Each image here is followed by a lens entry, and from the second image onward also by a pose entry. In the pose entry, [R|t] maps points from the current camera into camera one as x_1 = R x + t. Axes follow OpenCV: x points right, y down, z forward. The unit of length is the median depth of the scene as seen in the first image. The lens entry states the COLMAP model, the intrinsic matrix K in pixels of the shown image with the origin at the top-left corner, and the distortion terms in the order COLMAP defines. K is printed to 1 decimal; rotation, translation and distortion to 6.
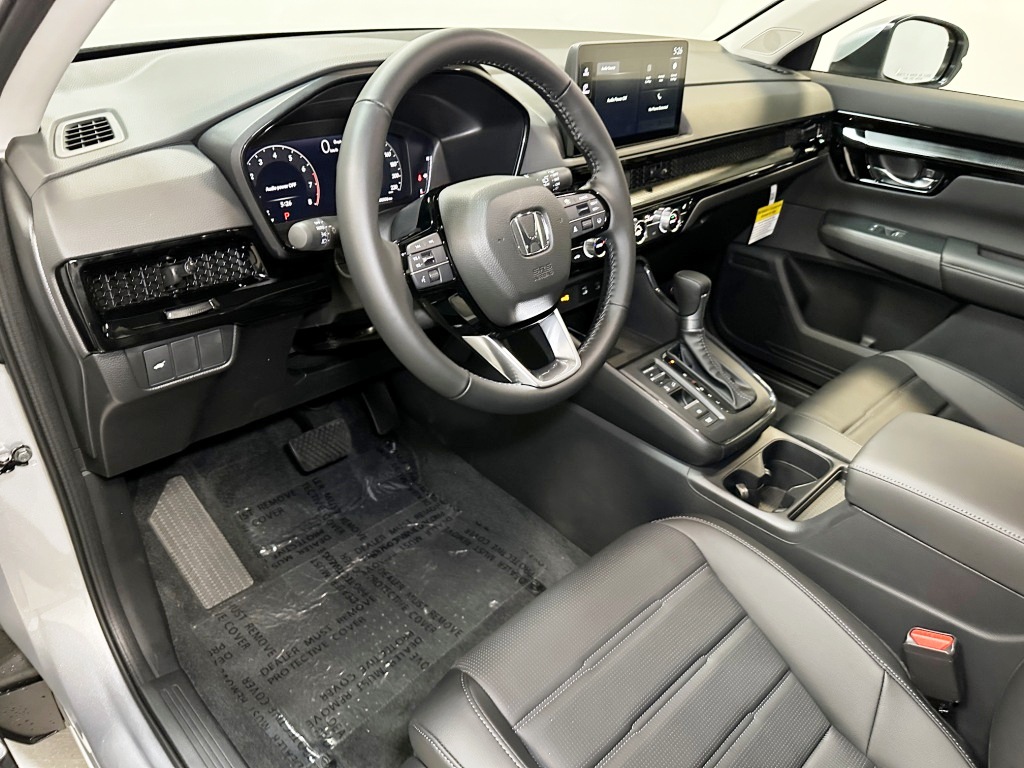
lens RADIAL K [[721.2, 0, 512.0], [0, 721.2, 384.0], [0, 0, 1]] dist [0.005286, -0.000269]
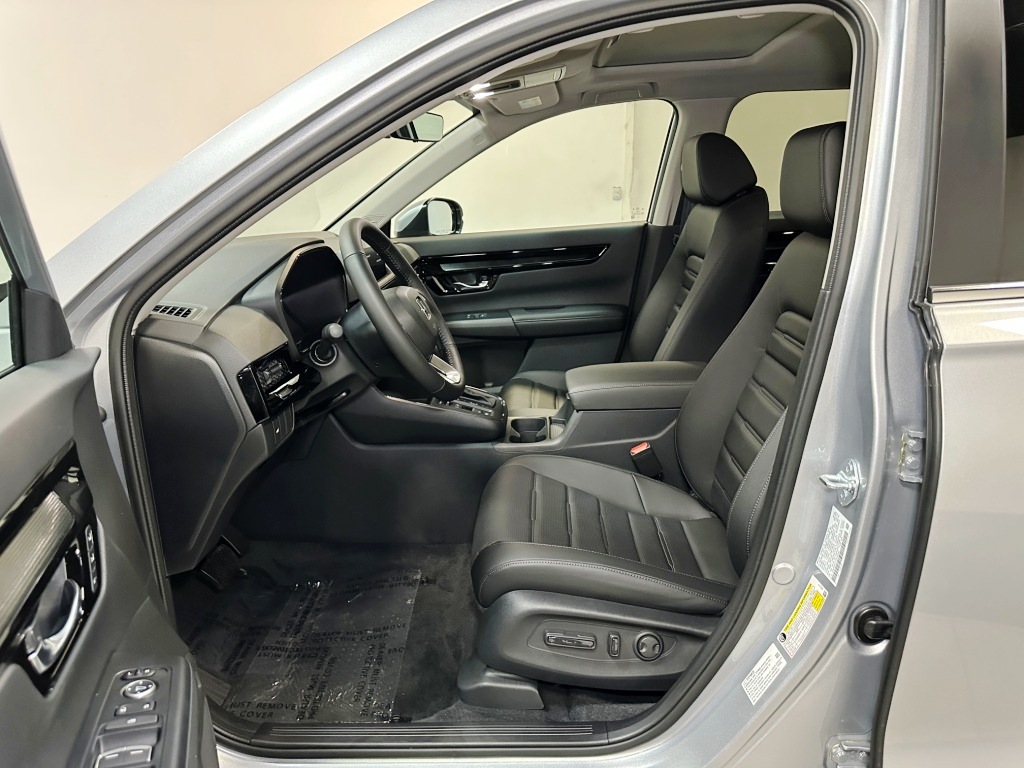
lens RADIAL K [[721.2, 0, 512.0], [0, 721.2, 384.0], [0, 0, 1]] dist [0.005286, -0.000269]
pose [[0.723828, -0.289541, 0.626290, -0.595325], [0.442036, 0.891550, -0.098704, 0.149043], [-0.529790, 0.348287, 0.773317, -0.299142]]
